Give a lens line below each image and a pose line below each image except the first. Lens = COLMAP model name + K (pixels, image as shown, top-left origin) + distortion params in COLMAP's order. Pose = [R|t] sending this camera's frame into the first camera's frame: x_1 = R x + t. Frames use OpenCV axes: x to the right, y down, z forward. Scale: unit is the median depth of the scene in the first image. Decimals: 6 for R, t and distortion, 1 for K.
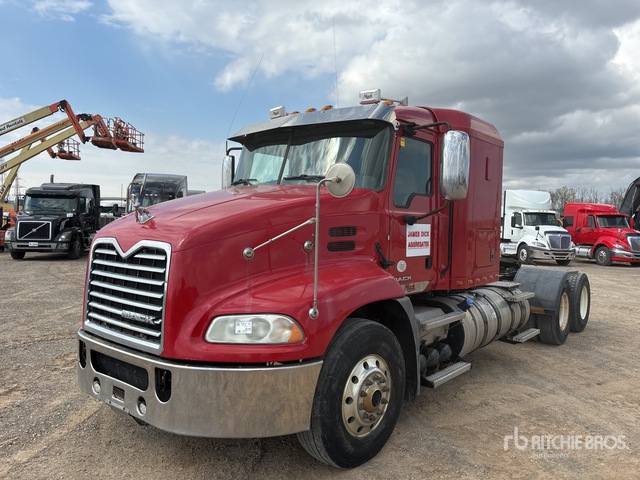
lens RADIAL K [[480.1, 0, 322.1], [0, 480.1, 239.0], [0, 0, 1]] dist [0.057853, -0.012696]
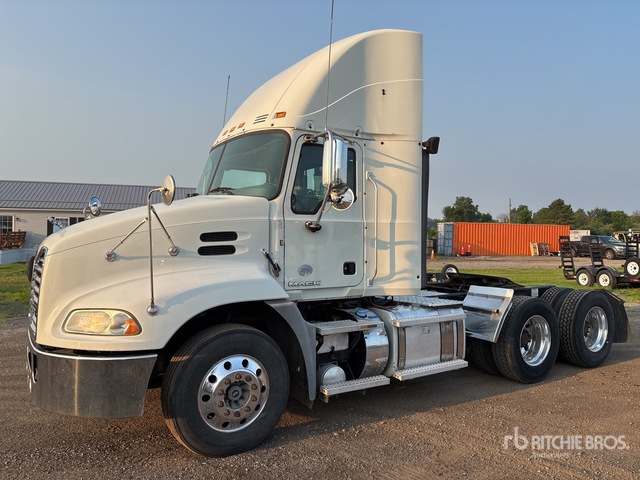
lens RADIAL K [[480.1, 0, 317.2], [0, 480.1, 235.9], [0, 0, 1]] dist [0.057853, -0.012696]
pose [[0.950015, -0.010965, -0.312013, 0.605546], [0.003234, 0.999675, -0.025287, 0.009887], [0.312189, 0.023014, 0.949741, 0.055425]]
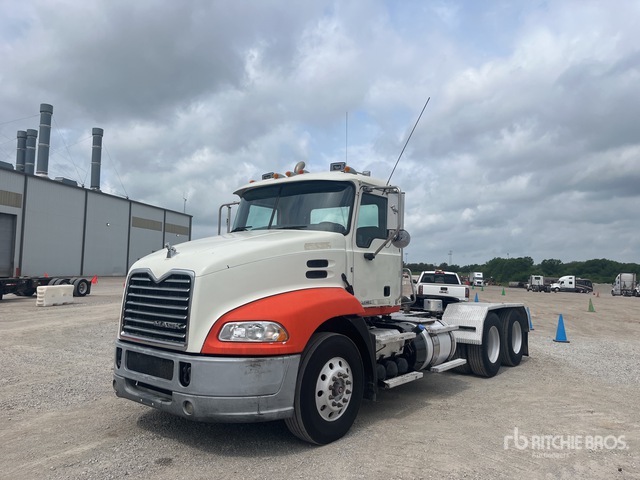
lens RADIAL K [[491.7, 0, 306.2], [0, 491.7, 229.2], [0, 0, 1]] dist [0.045396, -0.001345]
pose [[0.999991, -0.000474, 0.004116, 0.006918], [0.000938, 0.993531, -0.113559, 0.045745], [-0.004035, 0.113562, 0.993523, -0.385236]]
